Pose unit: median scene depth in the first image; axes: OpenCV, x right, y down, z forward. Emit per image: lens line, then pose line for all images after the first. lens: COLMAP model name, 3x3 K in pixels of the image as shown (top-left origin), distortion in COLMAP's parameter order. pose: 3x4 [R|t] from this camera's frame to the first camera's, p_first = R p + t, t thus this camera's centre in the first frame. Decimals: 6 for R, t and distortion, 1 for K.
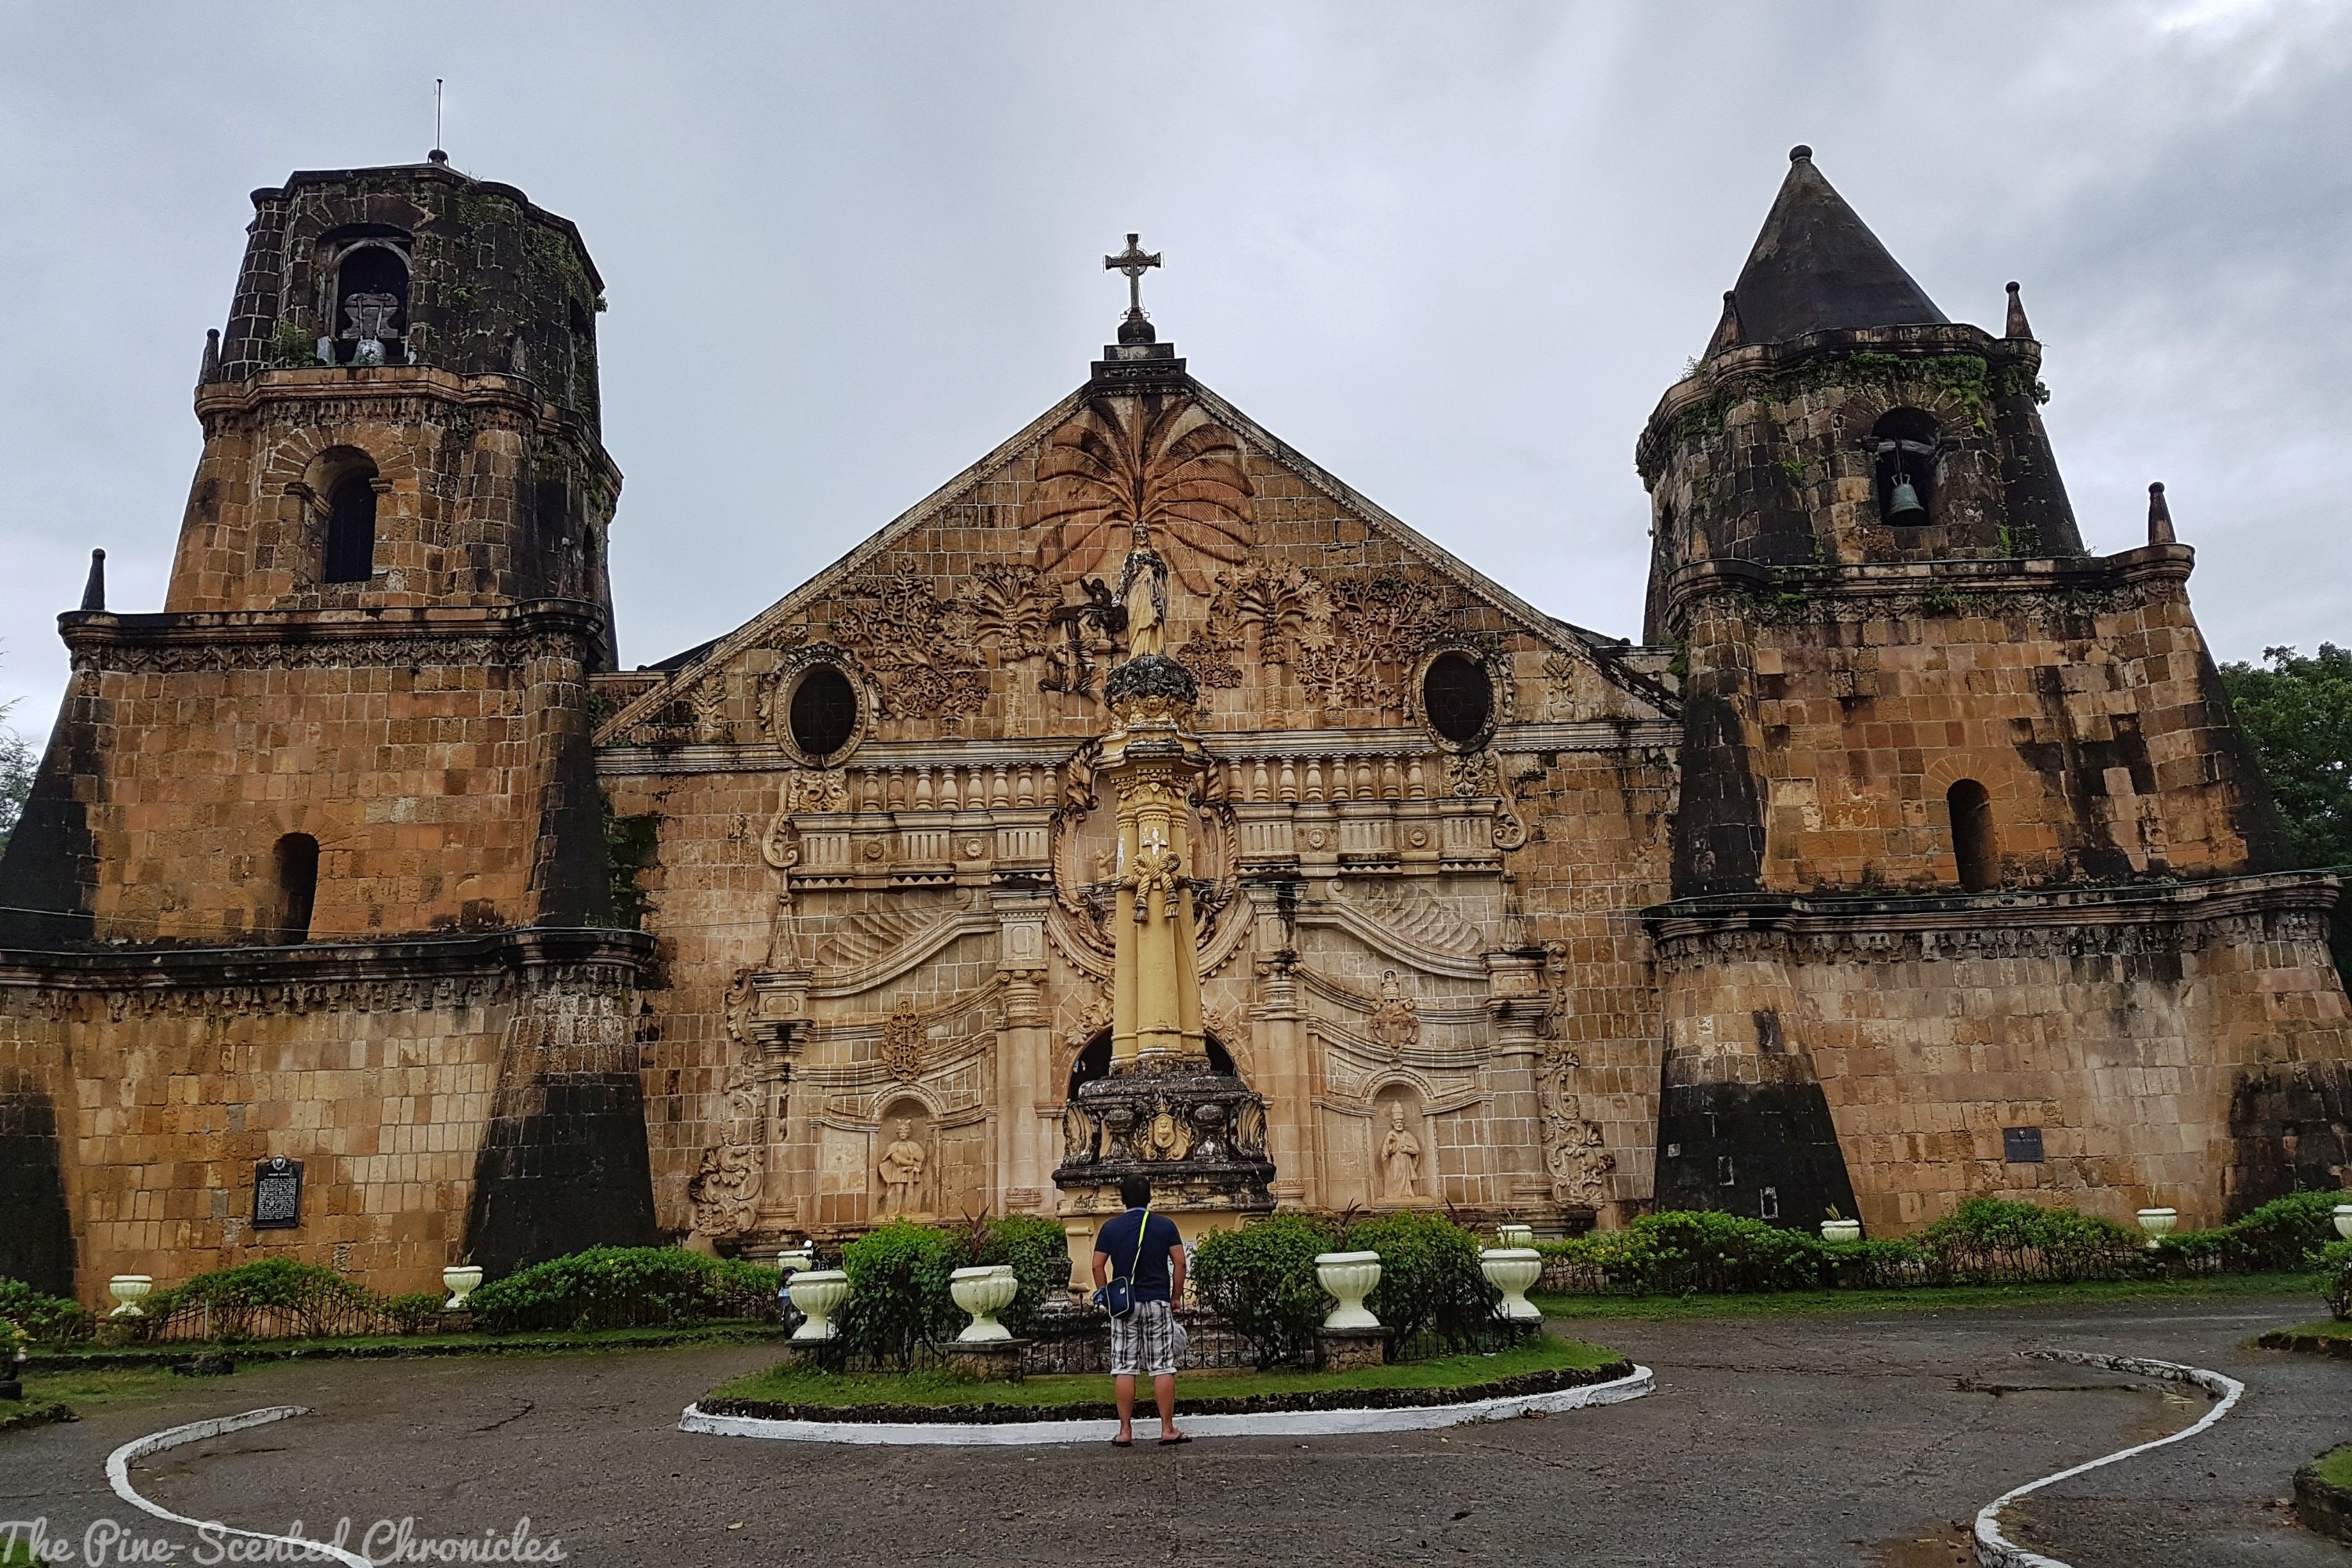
lens RADIAL K [[1562.8, 0, 1170.2], [0, 1562.8, 816.0], [0, 0, 1]] dist [0.081794, -0.050315]
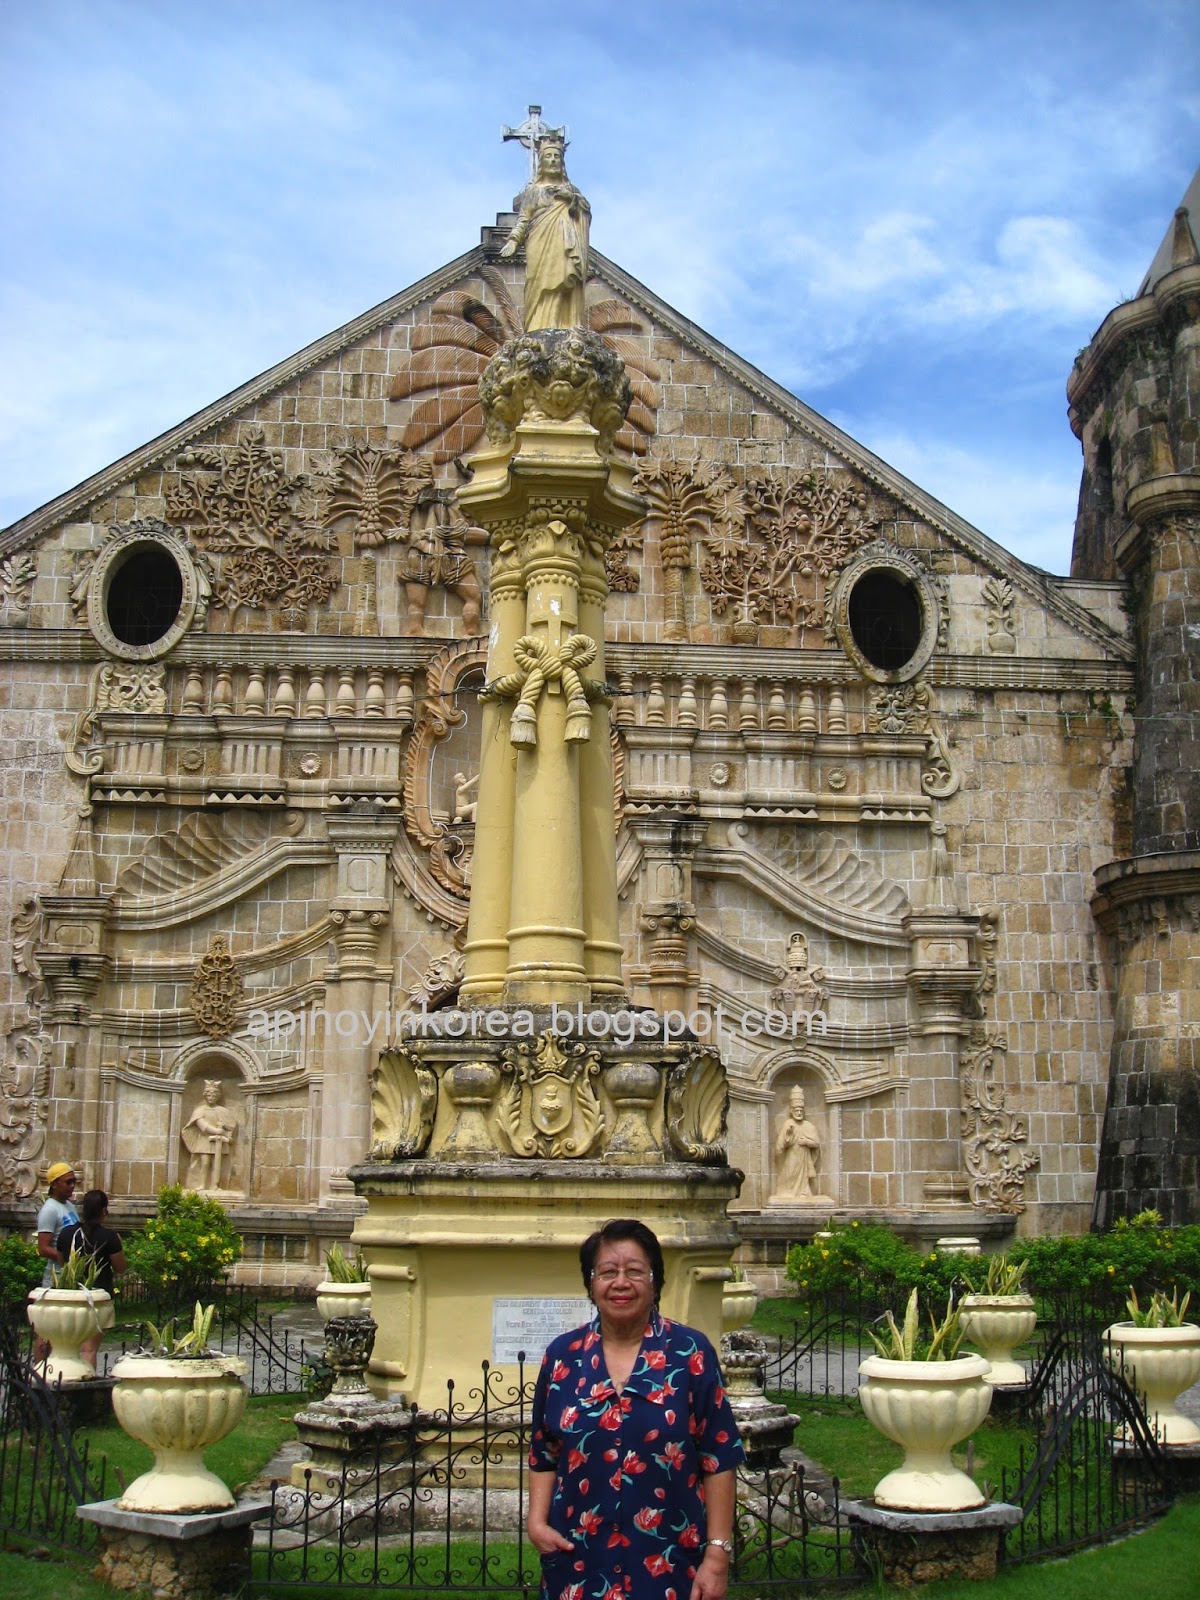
lens RADIAL K [[1445.3, 0, 597.4], [0, 1445.3, 812.0], [0, 0, 1]] dist [-0.159856, 0.000000]
pose [[0.997566, 0.050286, 0.048298, -0.008134], [-0.049771, 0.998691, -0.011805, 0.047786], [-0.048828, 0.009372, 0.998763, 0.228386]]
